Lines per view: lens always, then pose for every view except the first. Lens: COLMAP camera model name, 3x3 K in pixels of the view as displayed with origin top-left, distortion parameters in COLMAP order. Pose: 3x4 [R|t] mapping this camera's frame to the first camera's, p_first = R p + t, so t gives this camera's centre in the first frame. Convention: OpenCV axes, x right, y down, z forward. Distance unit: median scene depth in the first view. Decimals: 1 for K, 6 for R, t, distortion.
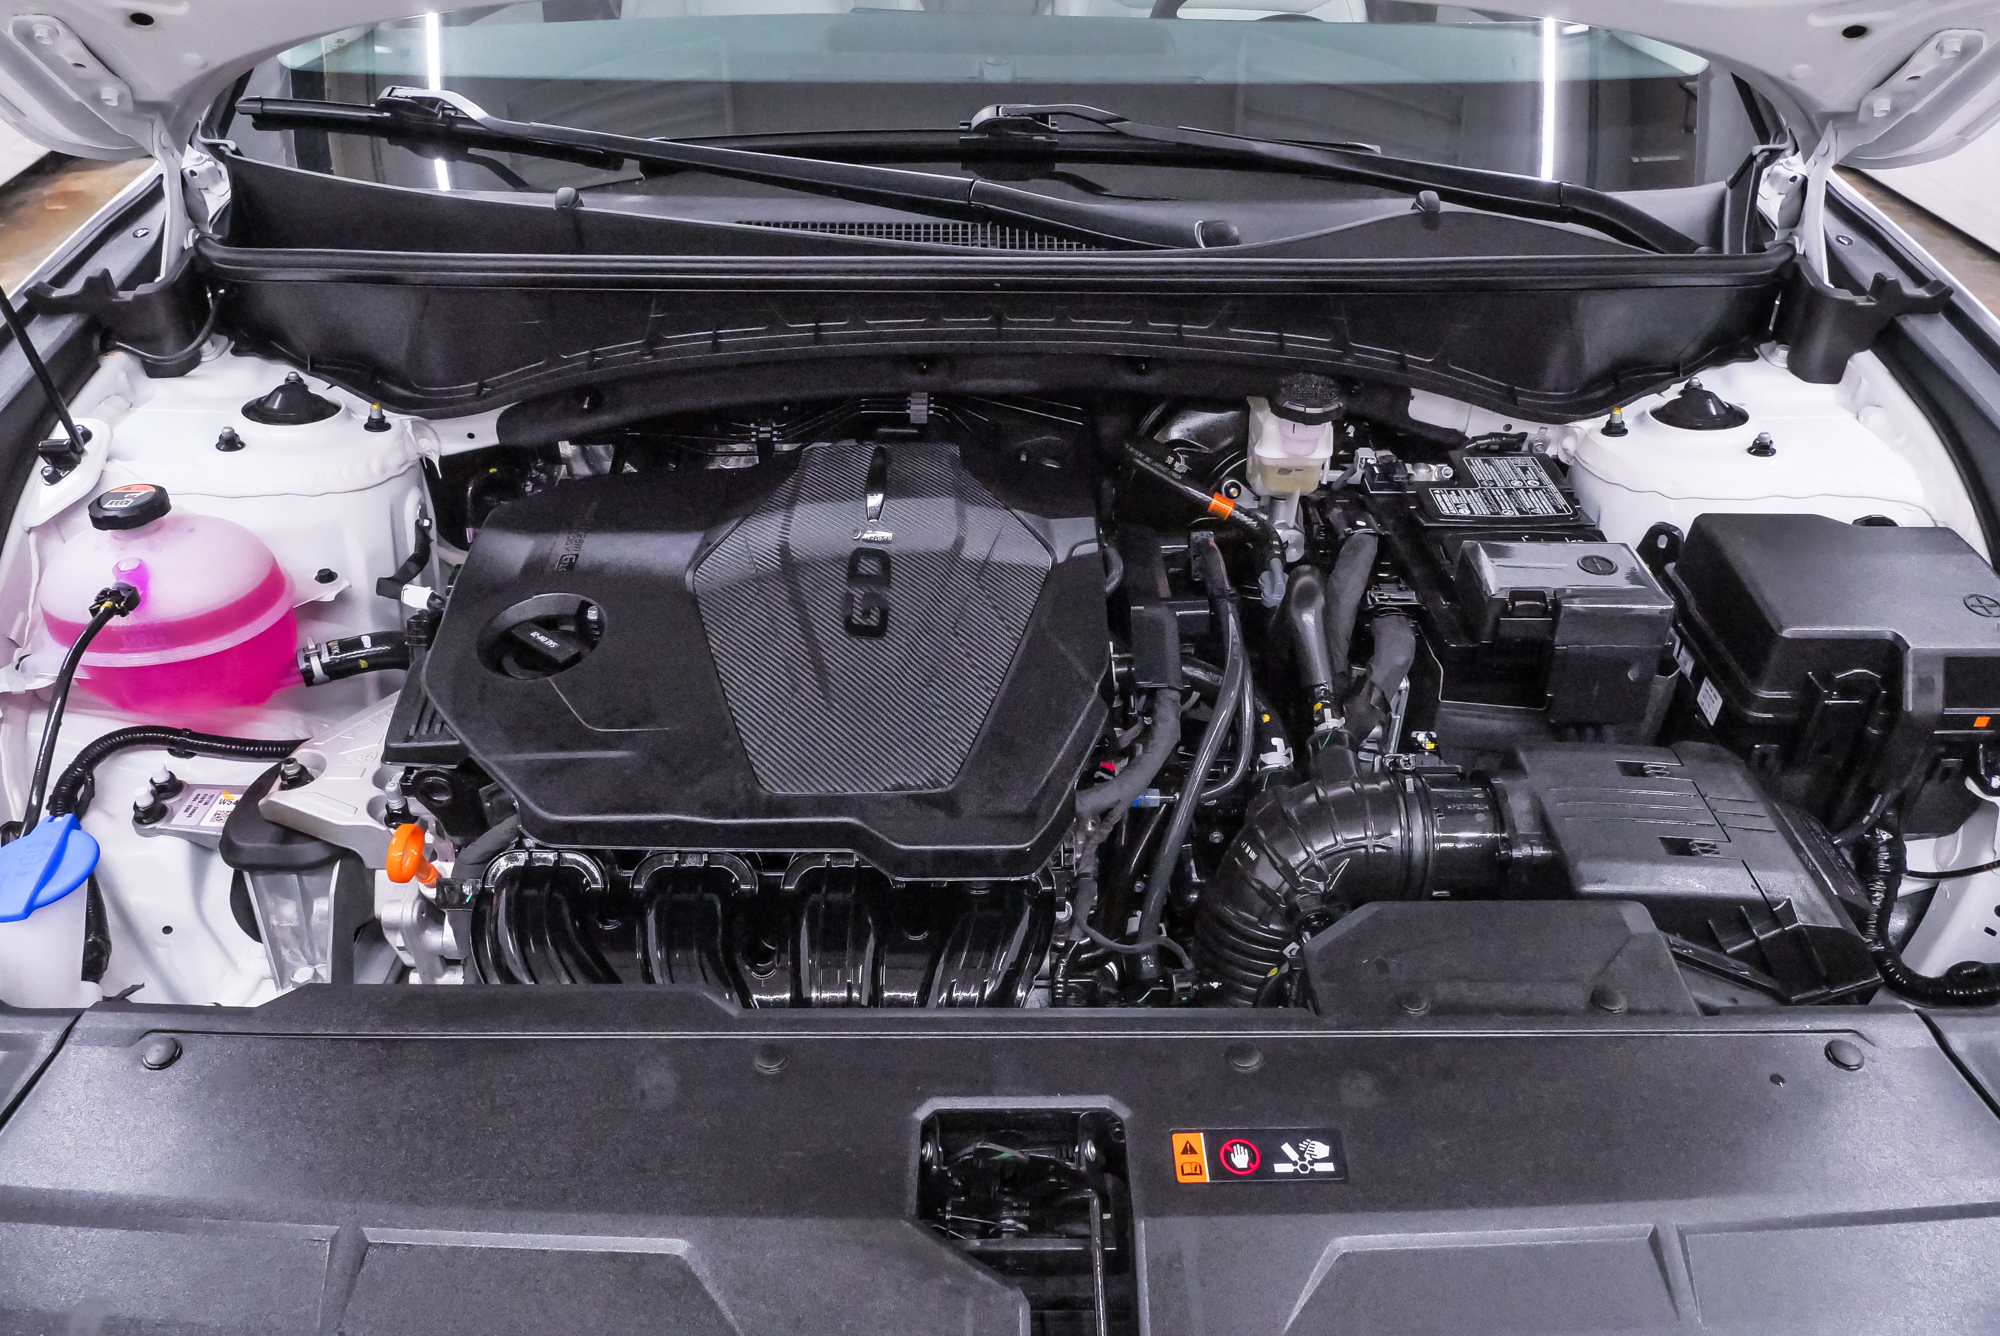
lens RADIAL K [[1447.8, 0, 1000.0], [0, 1447.8, 668.0], [0, 0, 1]] dist [-0.049442, 0.006484]
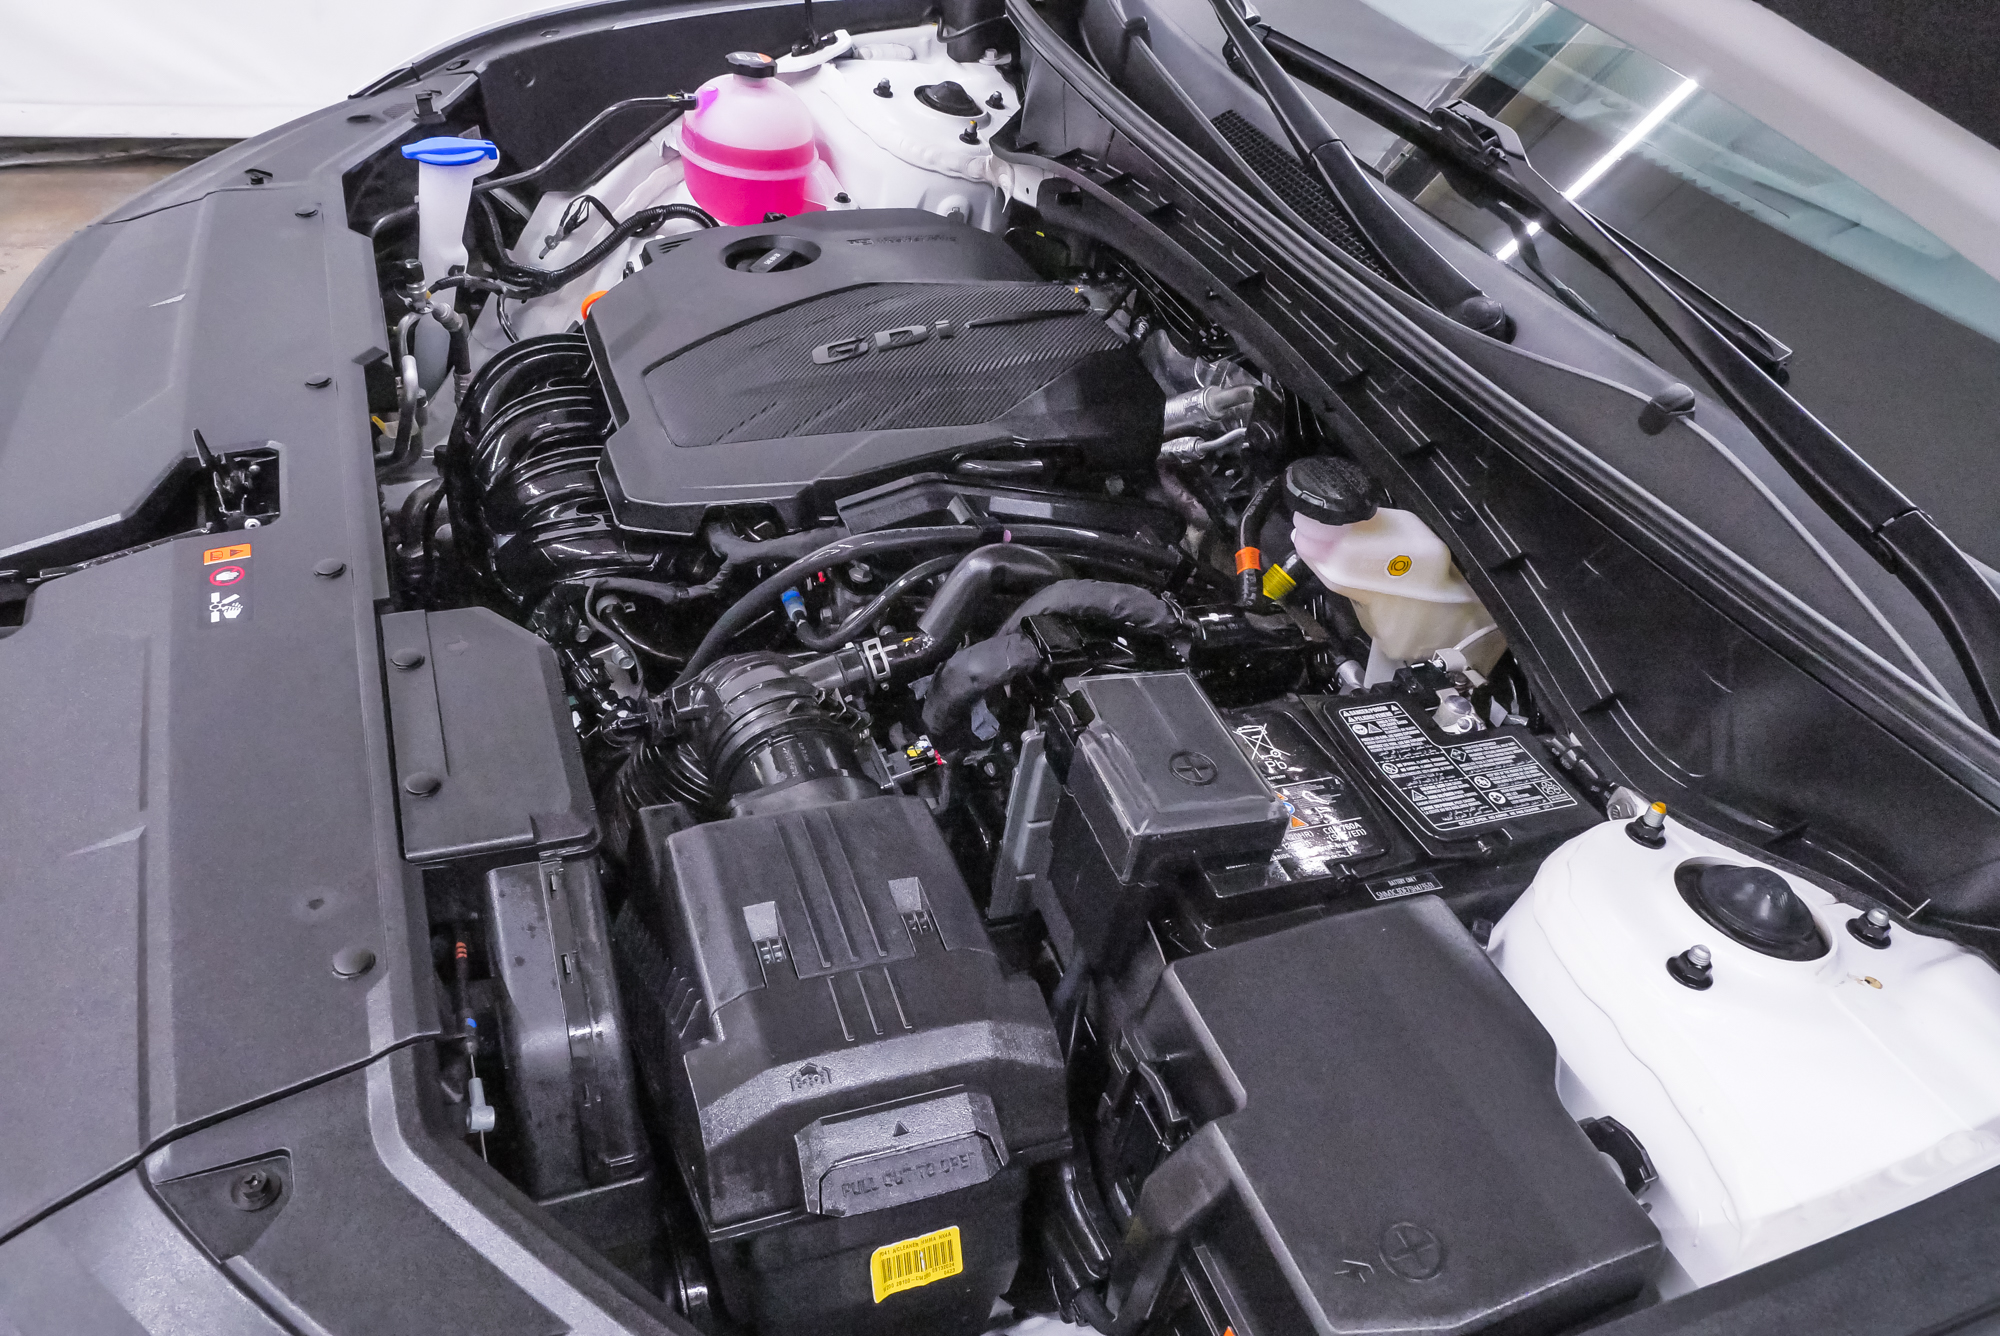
lens RADIAL K [[1447.8, 0, 1000.0], [0, 1447.8, 668.0], [0, 0, 1]] dist [-0.049442, 0.006484]
pose [[0.359022, 0.610243, -0.706192, 0.759001], [-0.644286, 0.709482, 0.285537, -0.223304], [0.675277, 0.352475, 0.647890, 0.383848]]
